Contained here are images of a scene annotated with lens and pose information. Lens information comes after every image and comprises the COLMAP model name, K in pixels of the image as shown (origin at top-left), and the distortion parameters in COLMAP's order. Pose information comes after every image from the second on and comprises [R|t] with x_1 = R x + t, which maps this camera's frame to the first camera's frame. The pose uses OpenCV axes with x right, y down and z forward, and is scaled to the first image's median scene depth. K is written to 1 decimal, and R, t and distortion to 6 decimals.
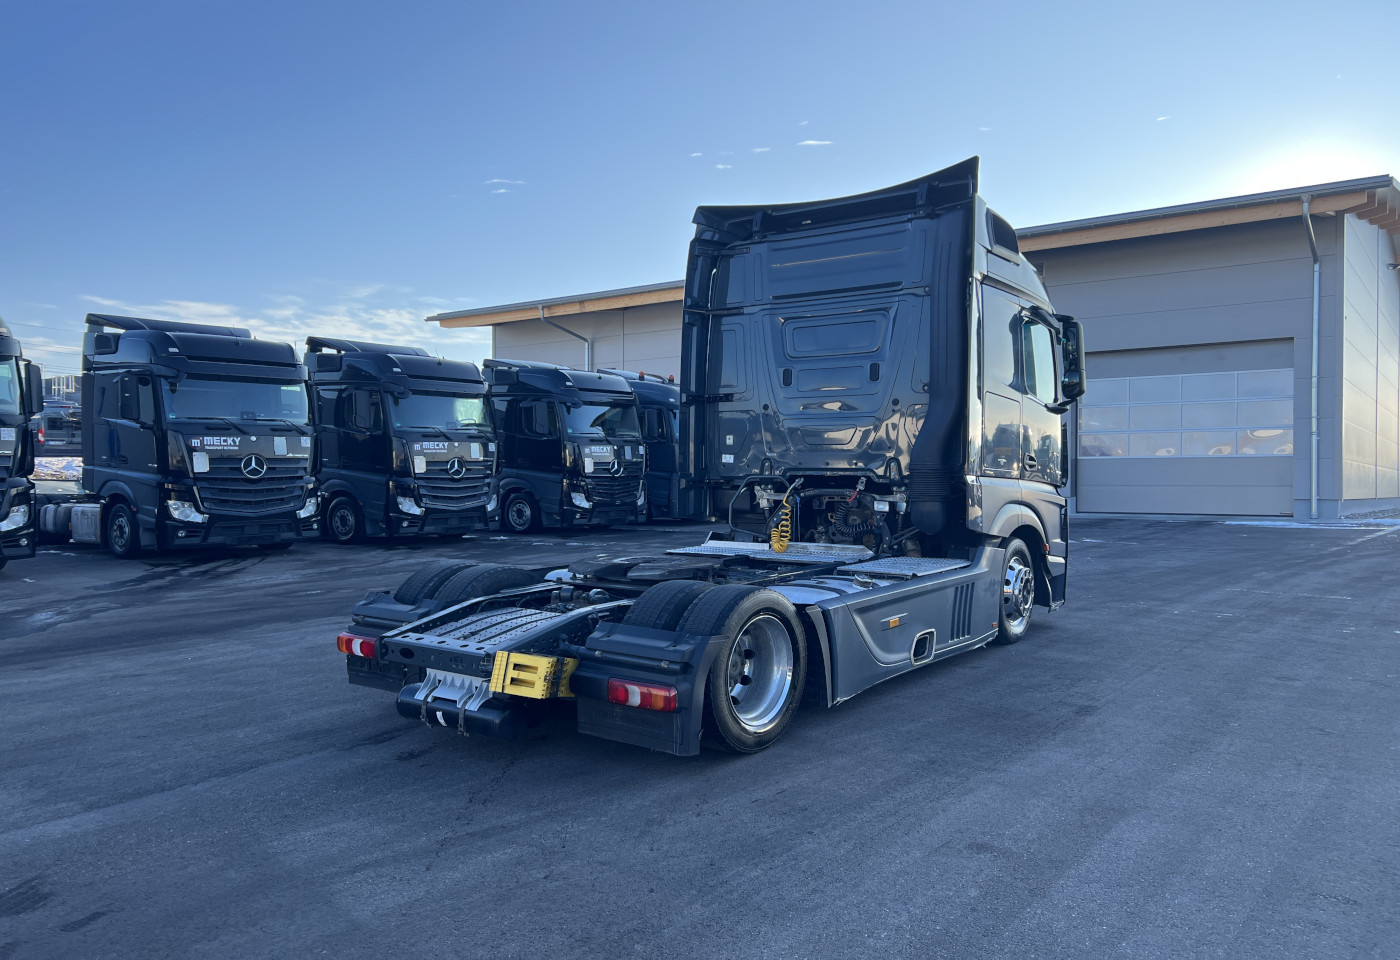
lens RADIAL K [[1110.3, 0, 700.0], [0, 1110.3, 480.0], [0, 0, 1]] dist [0.070158, -0.079506]
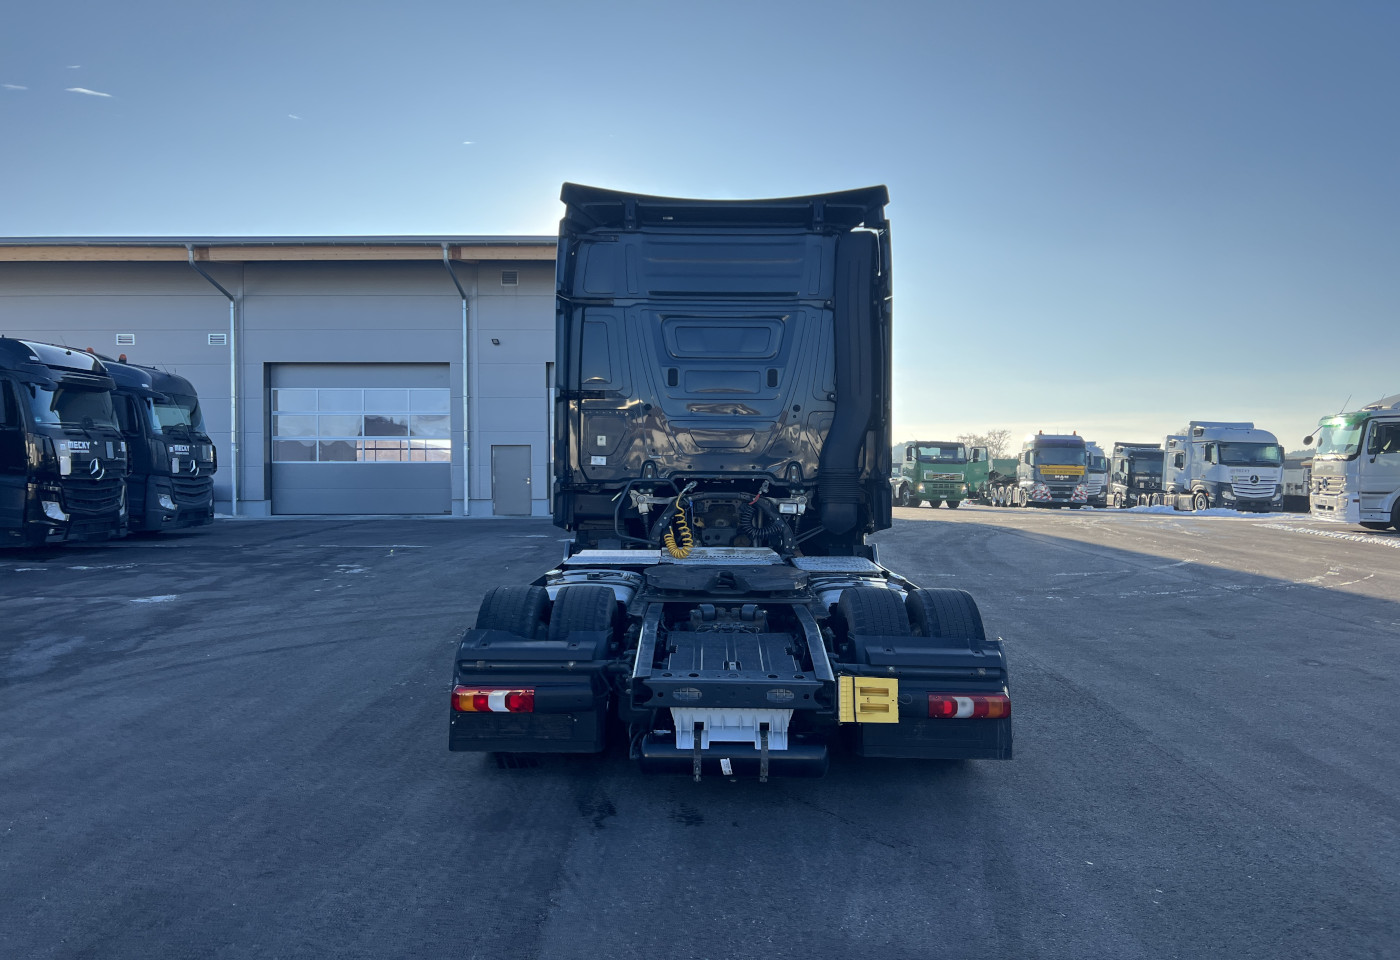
lens RADIAL K [[1110.3, 0, 700.0], [0, 1110.3, 480.0], [0, 0, 1]] dist [0.070158, -0.079506]
pose [[0.780768, -0.002367, 0.624817, -0.534772], [0.003479, 0.999994, -0.000560, -0.002491], [-0.624812, 0.002611, 0.780771, 0.242470]]
